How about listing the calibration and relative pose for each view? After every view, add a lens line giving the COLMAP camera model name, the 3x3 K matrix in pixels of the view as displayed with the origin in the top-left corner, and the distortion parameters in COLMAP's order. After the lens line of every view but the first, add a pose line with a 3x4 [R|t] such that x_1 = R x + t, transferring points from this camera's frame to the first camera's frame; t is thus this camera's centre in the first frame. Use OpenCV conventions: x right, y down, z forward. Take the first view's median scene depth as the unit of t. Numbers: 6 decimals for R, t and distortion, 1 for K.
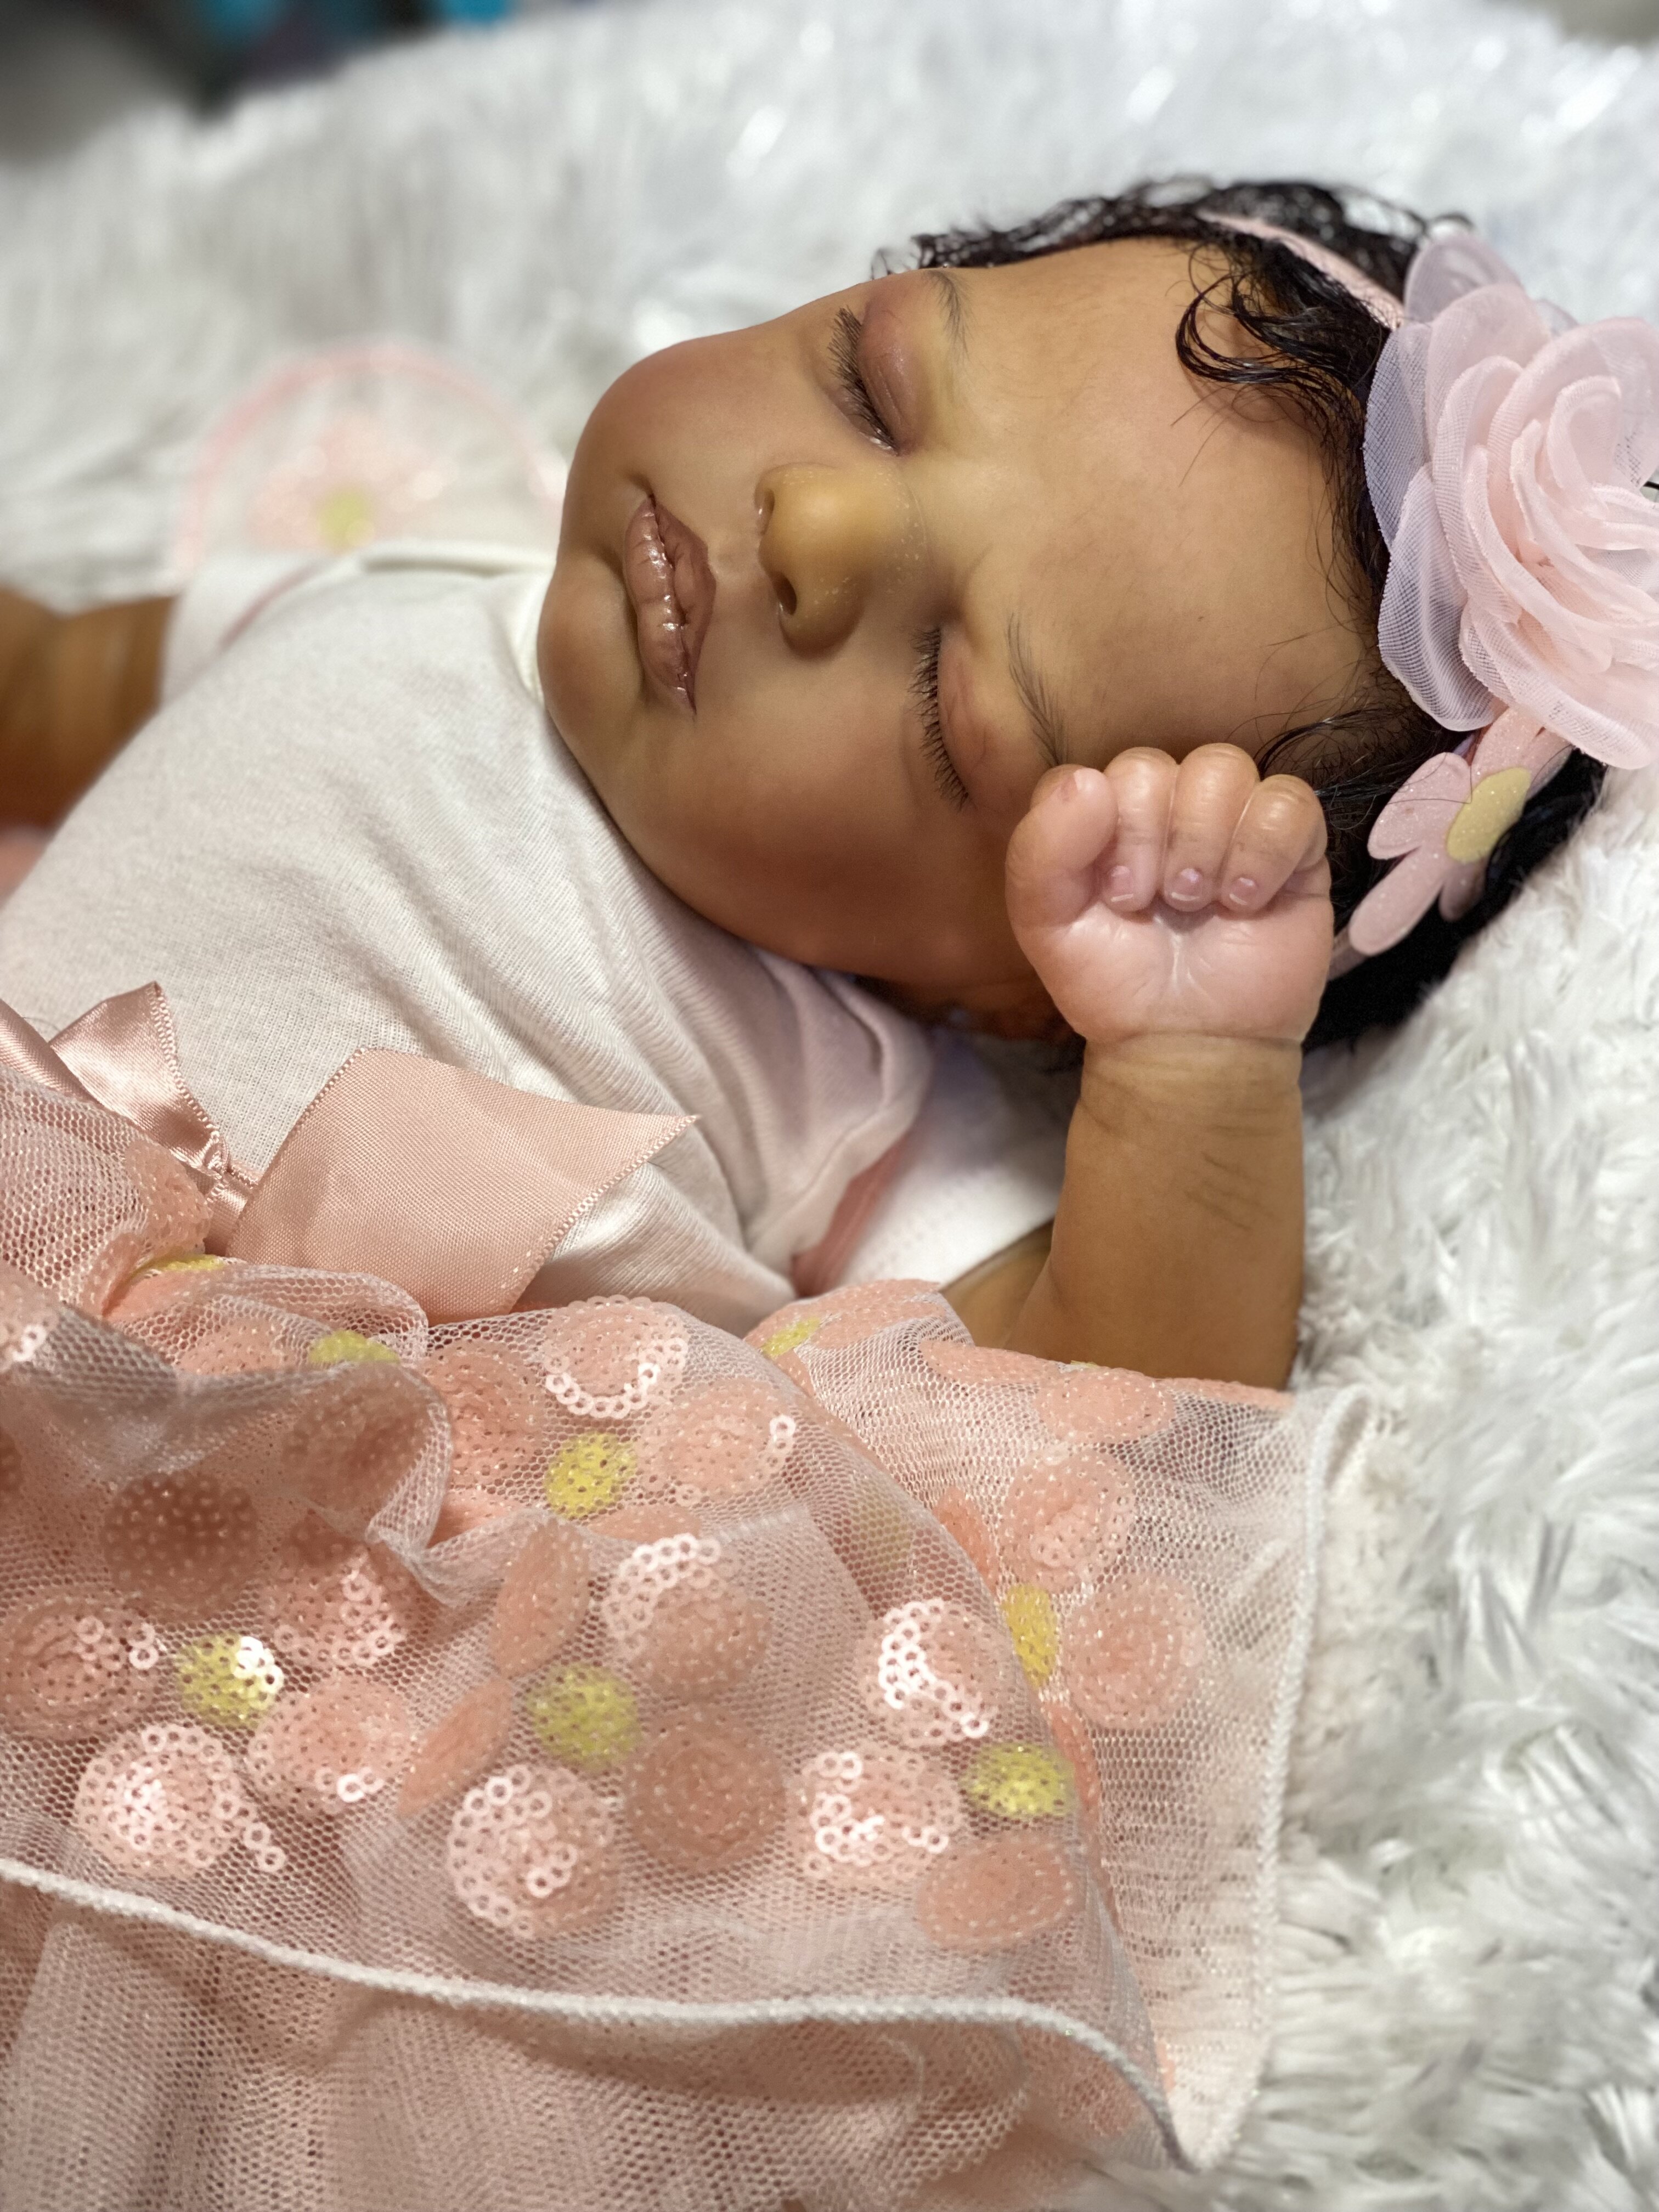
lens RADIAL K [[3373.4, 0, 829.5], [0, 3373.4, 1106.0], [0, 0, 1]] dist [0.027513, 0.085652]
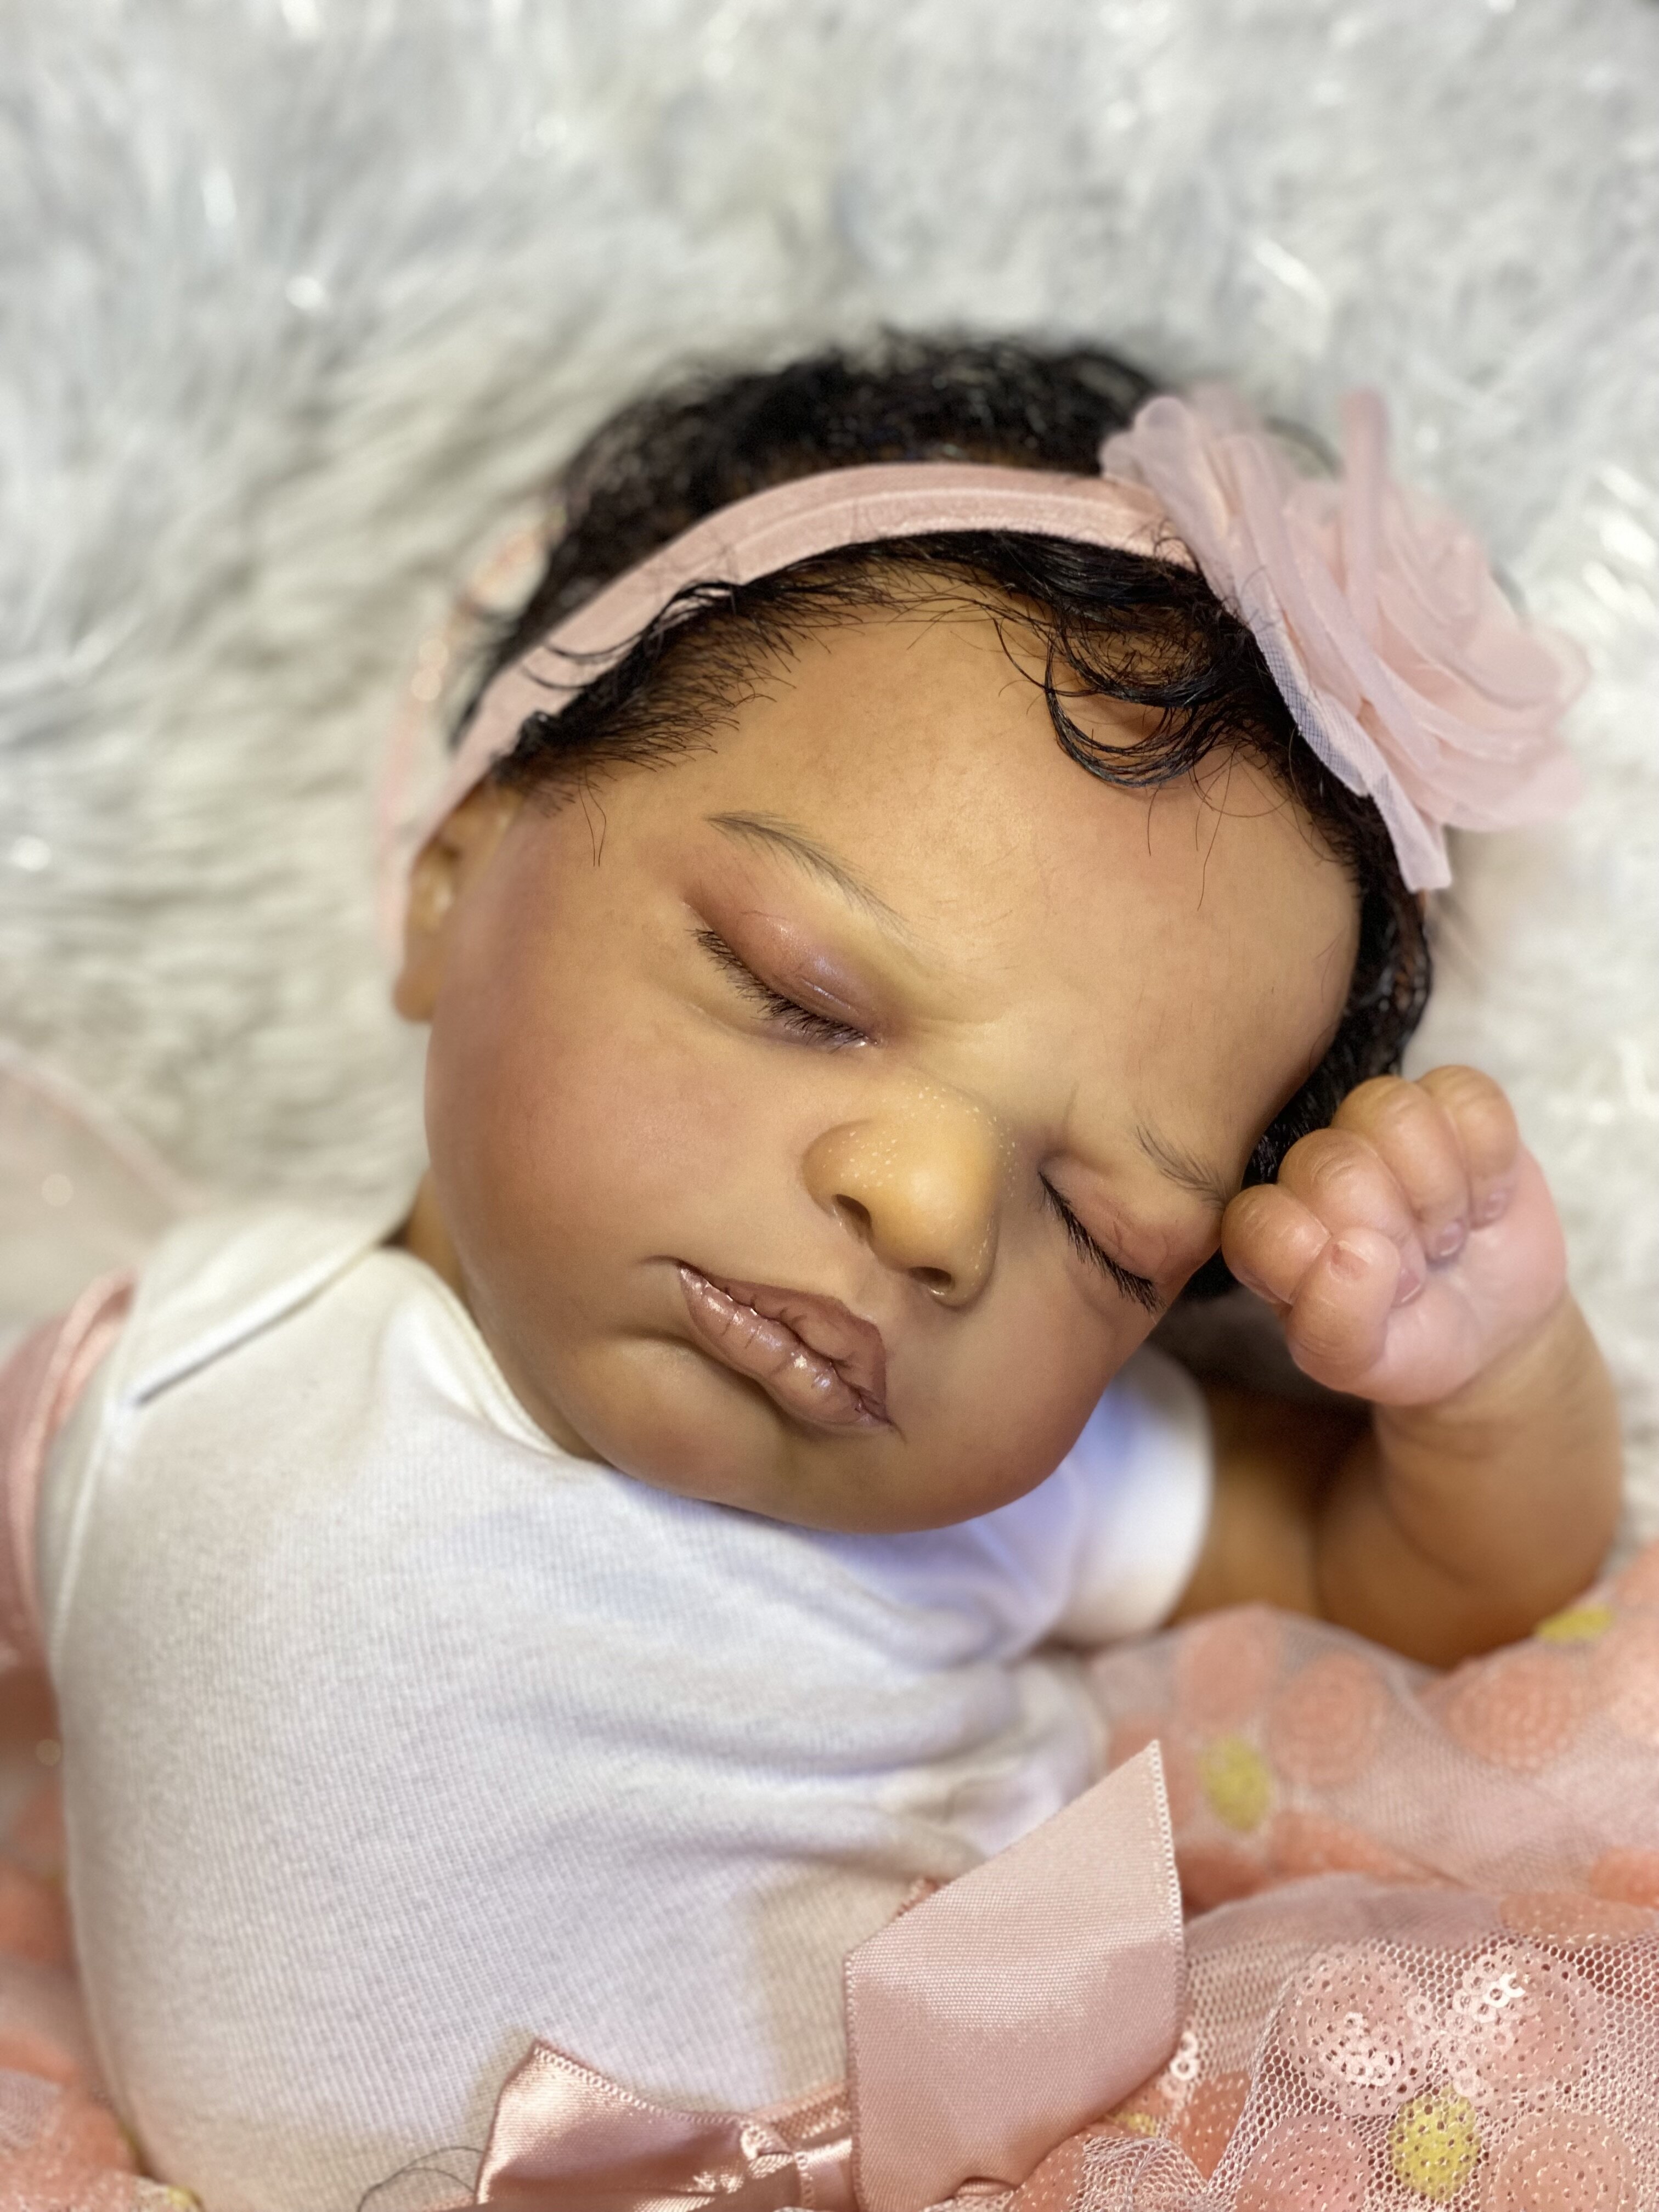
lens RADIAL K [[3373.4, 0, 829.5], [0, 3373.4, 1106.0], [0, 0, 1]] dist [0.027513, 0.085652]
pose [[0.691018, -0.666162, 0.280573, -0.243254], [0.527200, 0.730031, 0.434874, -0.569992], [-0.494524, -0.152588, 0.855665, 0.274917]]
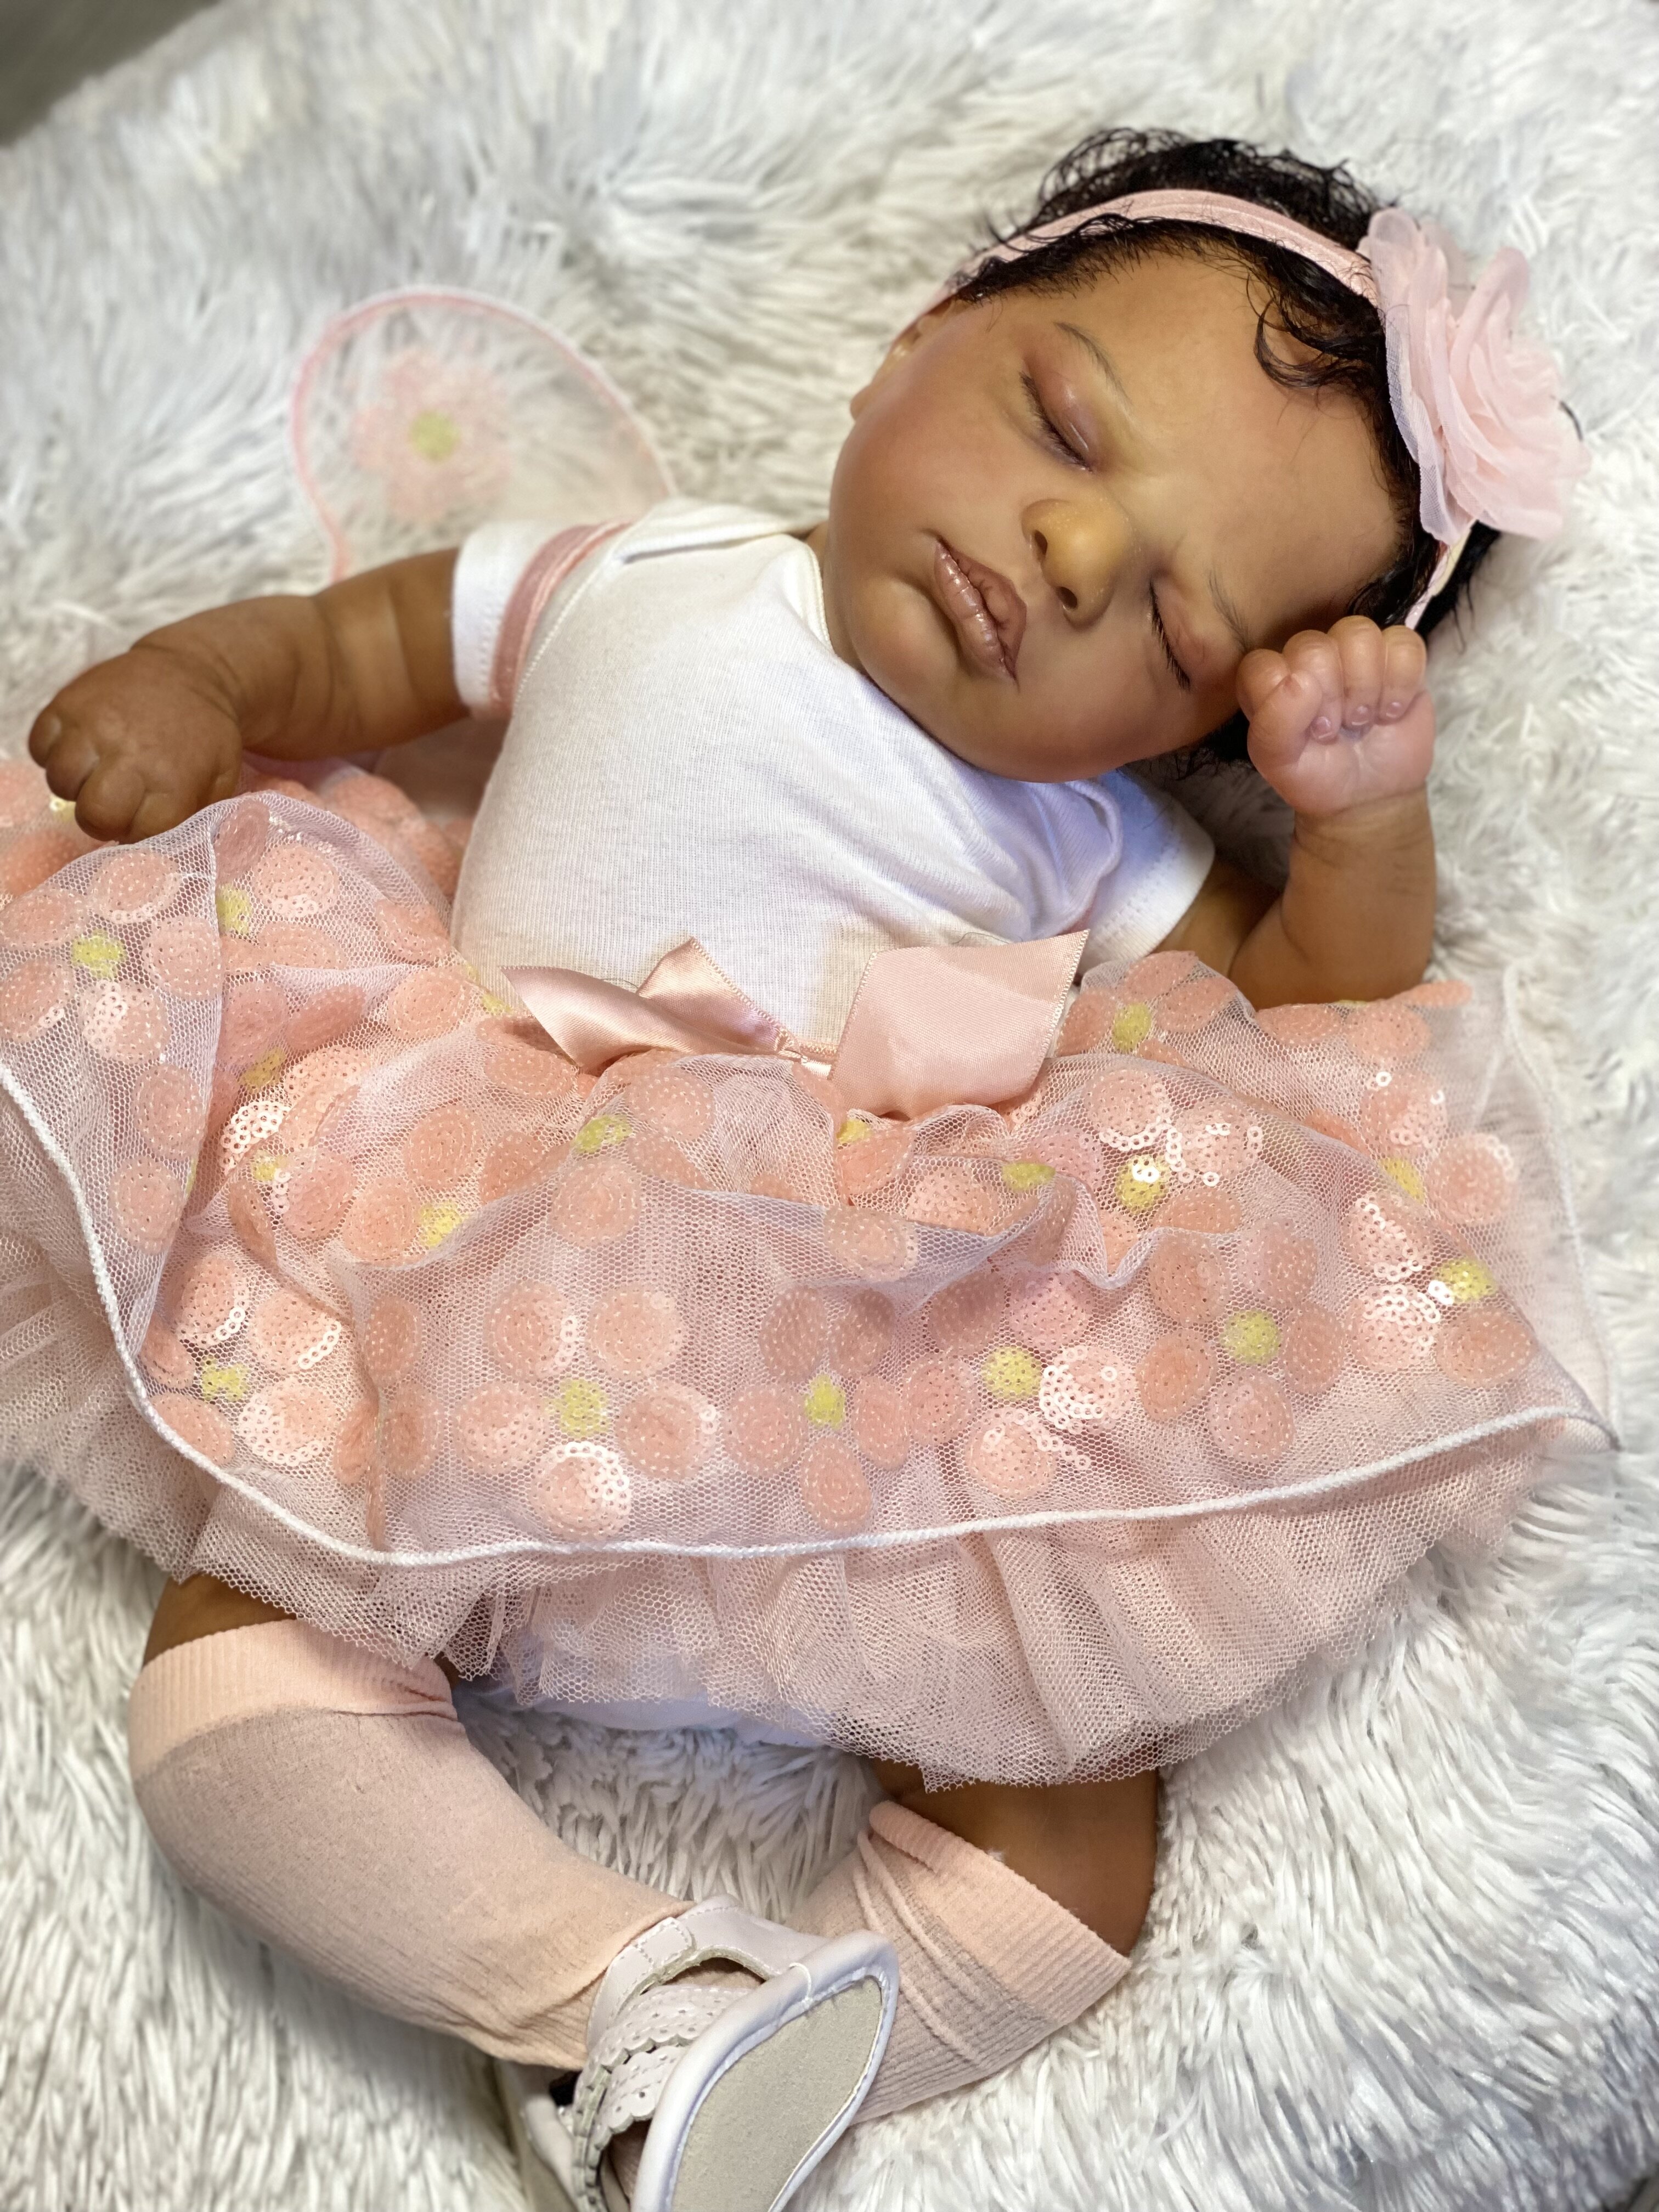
lens RADIAL K [[3293.7, 0, 829.5], [0, 3293.7, 1106.0], [0, 0, 1]] dist [0.116100, -0.054818]
pose [[0.924829, -0.322207, 0.202176, -0.488070], [0.244315, 0.910534, 0.333525, -0.465413], [-0.291552, -0.259059, 0.920807, -0.411432]]
